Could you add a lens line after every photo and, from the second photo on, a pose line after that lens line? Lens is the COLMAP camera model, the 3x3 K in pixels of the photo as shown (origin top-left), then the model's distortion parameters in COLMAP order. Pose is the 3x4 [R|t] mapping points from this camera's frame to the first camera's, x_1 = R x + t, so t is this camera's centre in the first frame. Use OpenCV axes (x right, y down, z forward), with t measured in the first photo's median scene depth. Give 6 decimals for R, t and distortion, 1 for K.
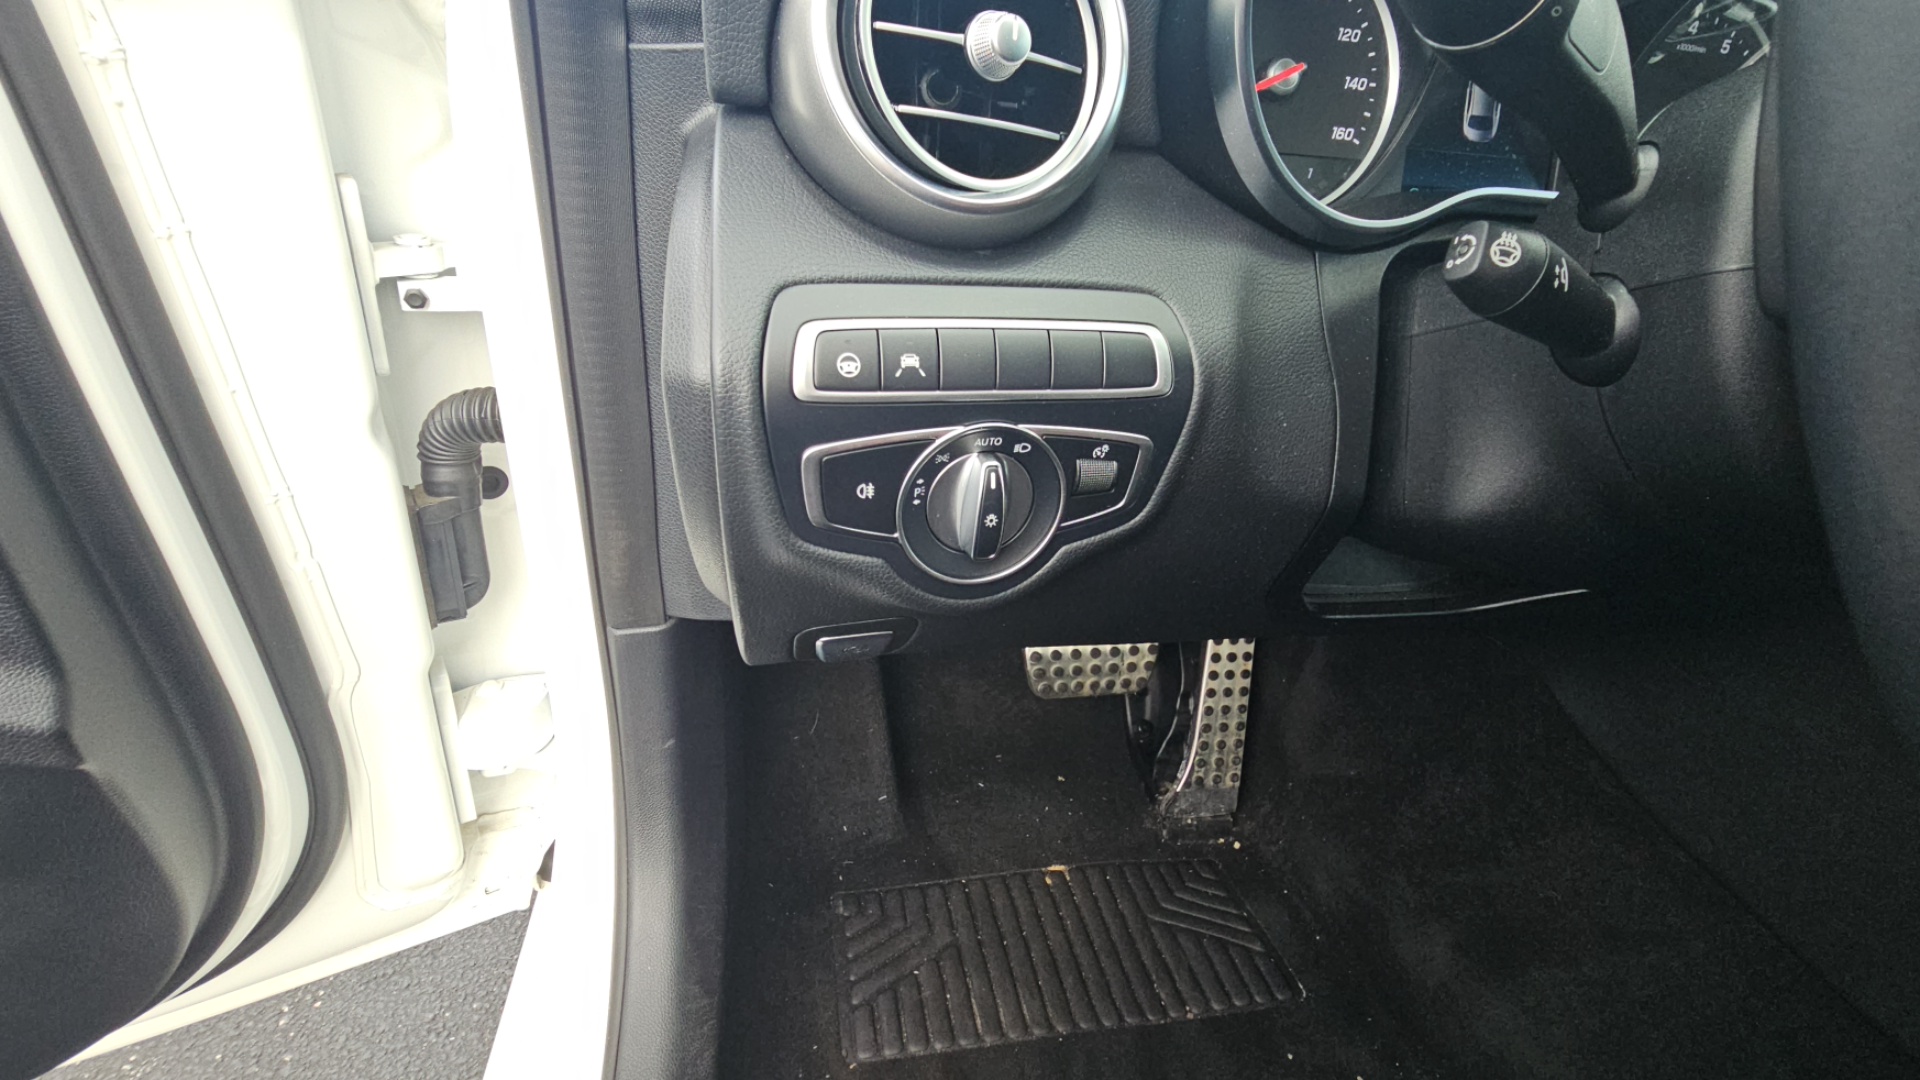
lens RADIAL K [[863.4, 0, 972.4], [0, 863.4, 549.2], [0, 0, 1]] dist [0.006651, -0.006369]
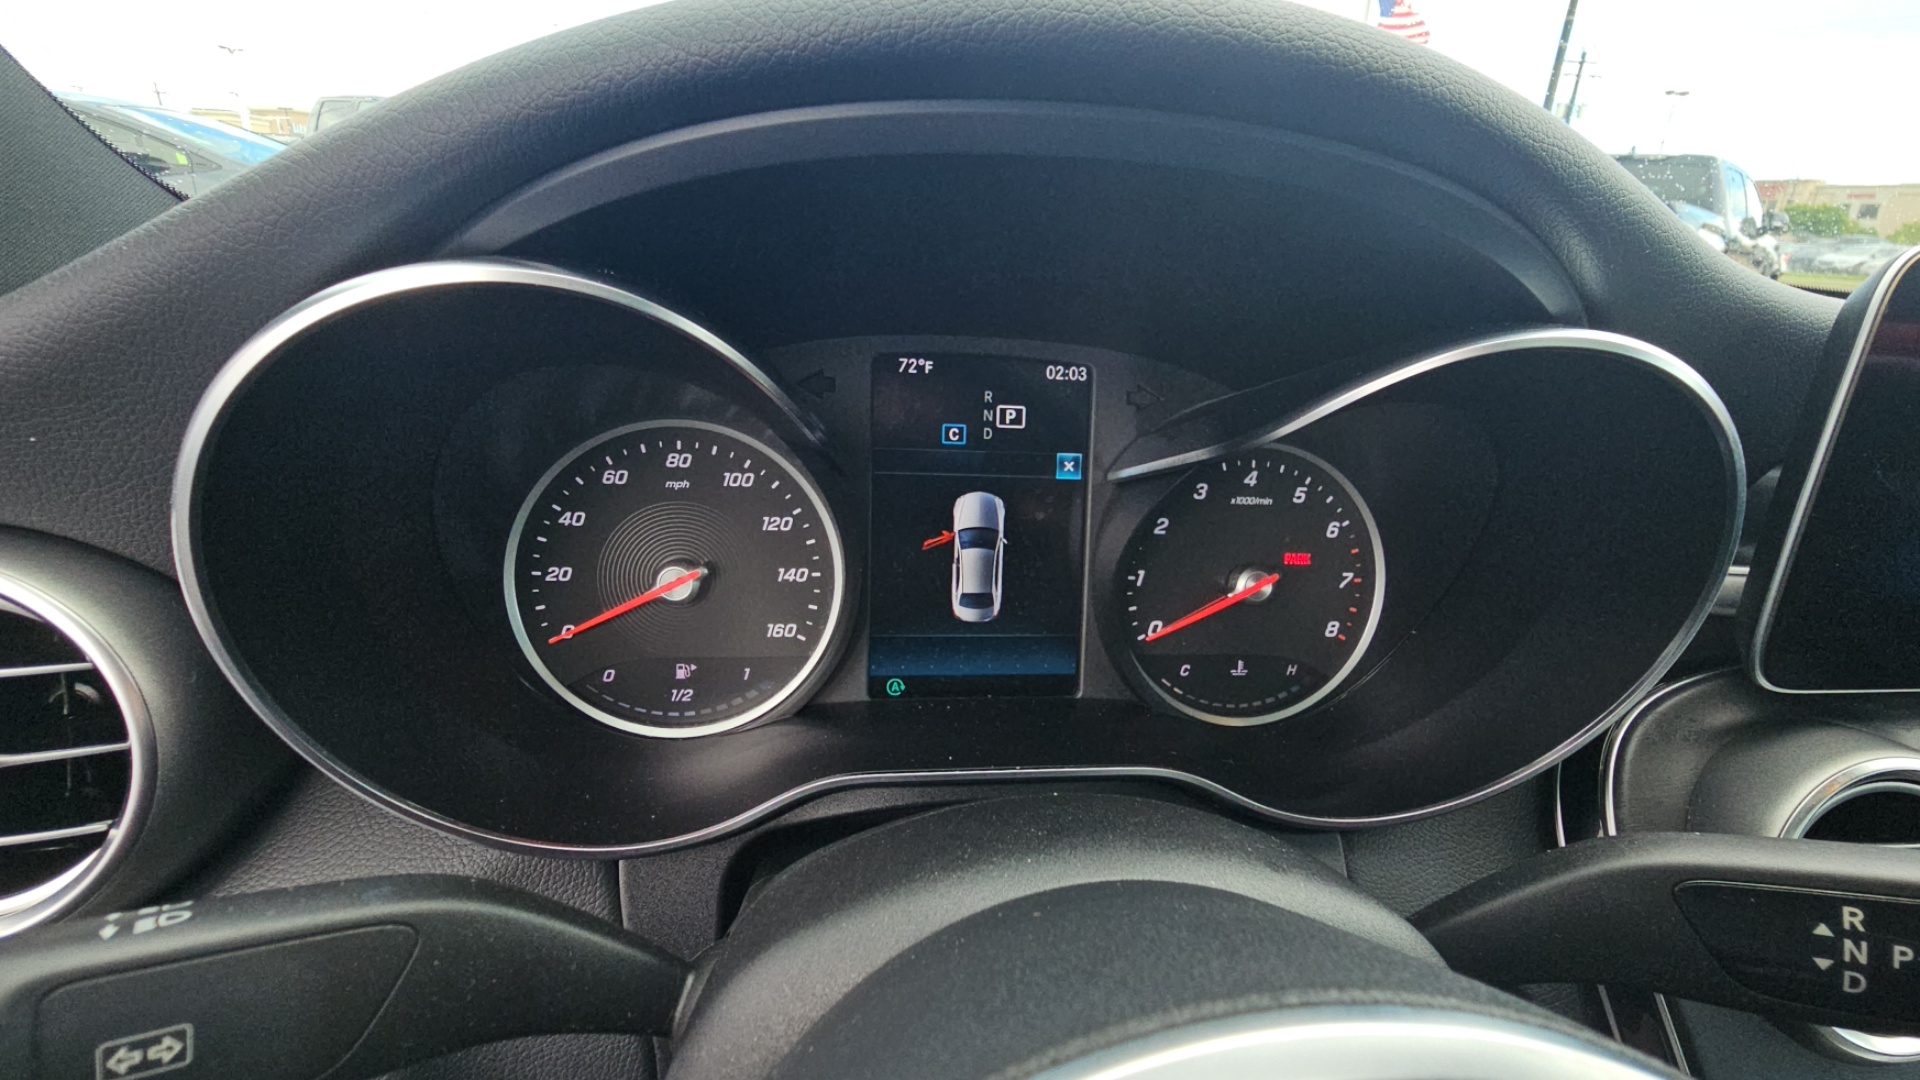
lens RADIAL K [[863.4, 0, 976.4], [0, 863.4, 549.5], [0, 0, 1]] dist [0.006651, -0.006369]
pose [[0.998226, 0.010836, -0.058541, 0.610708], [-0.017595, 0.993067, -0.116221, -0.427522], [0.056876, 0.117045, 0.991497, 0.162213]]
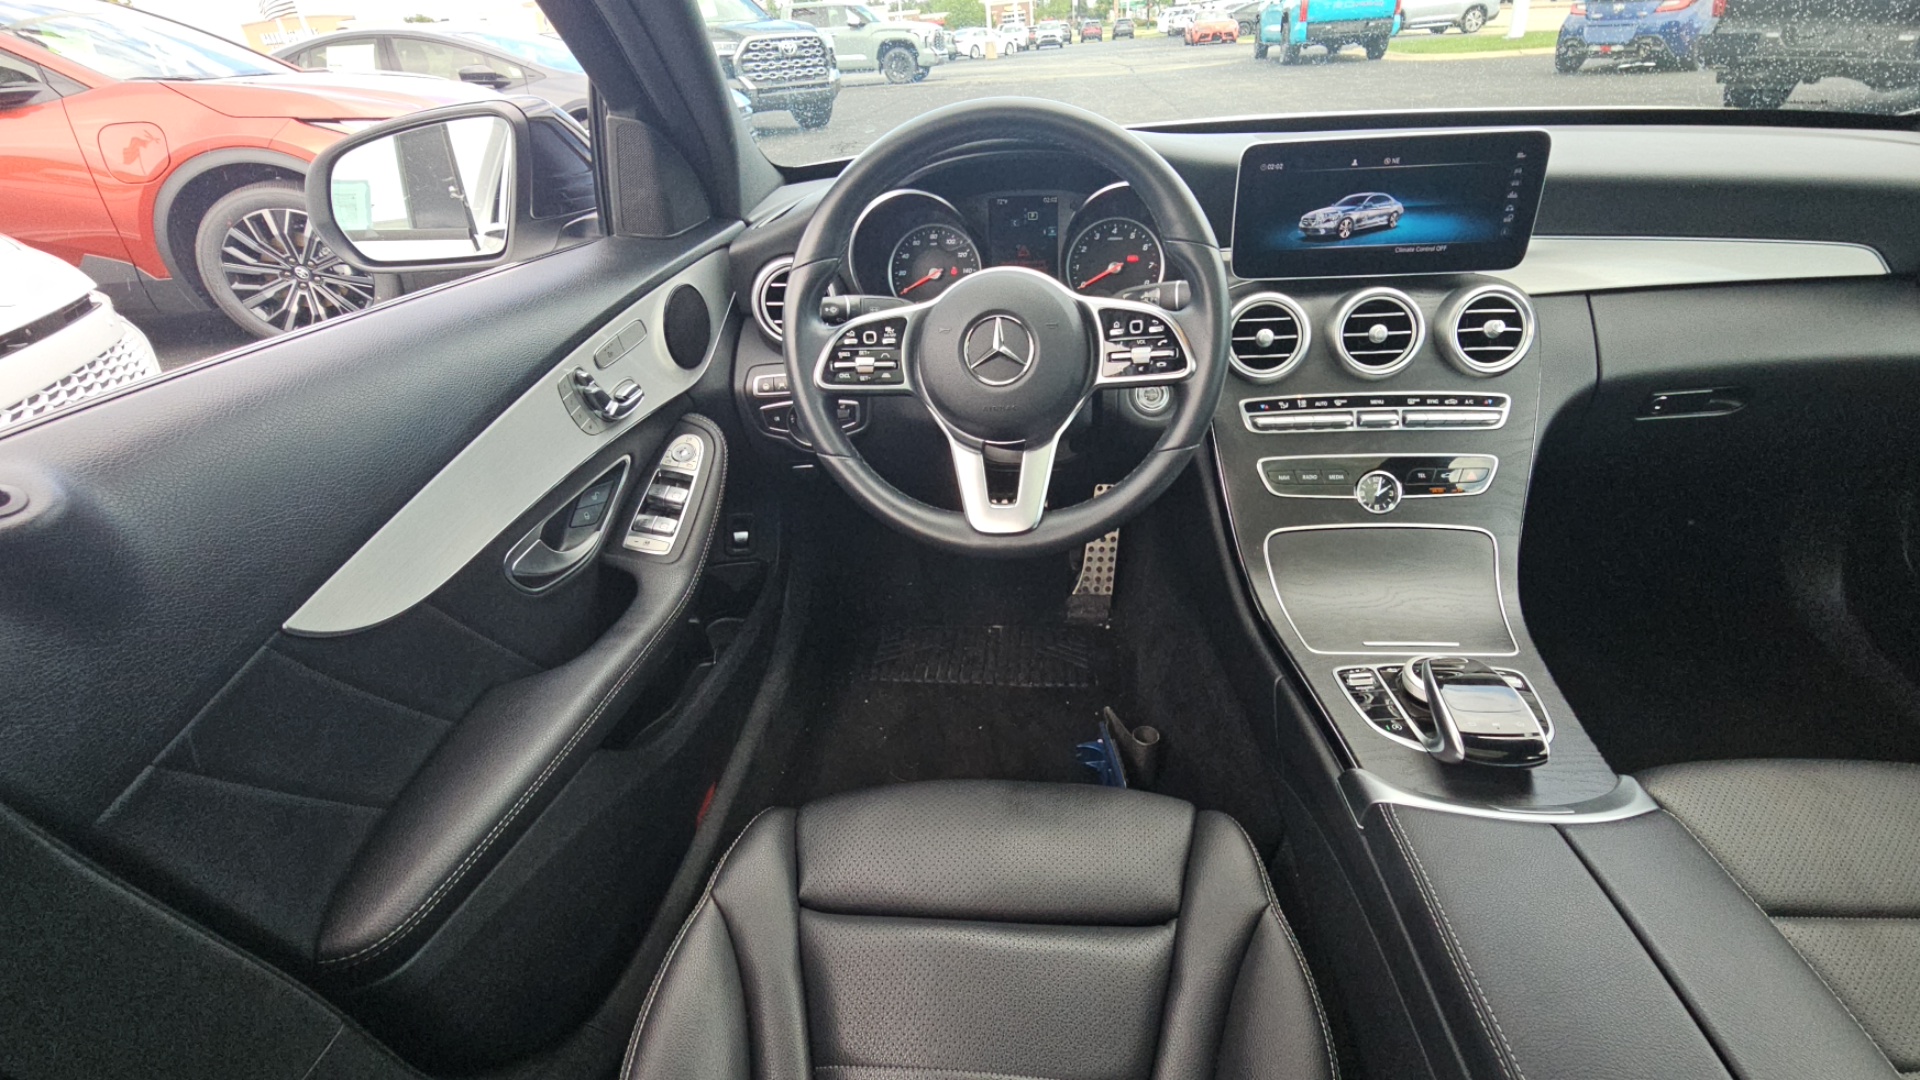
lens RADIAL K [[863.4, 0, 977.4], [0, 863.4, 546.3], [0, 0, 1]] dist [0.006651, -0.006369]
pose [[0.951405, 0.032481, -0.306225, 1.237331], [-0.014710, 0.998080, 0.060164, 0.164714], [0.307591, -0.052735, 0.950056, -1.537364]]
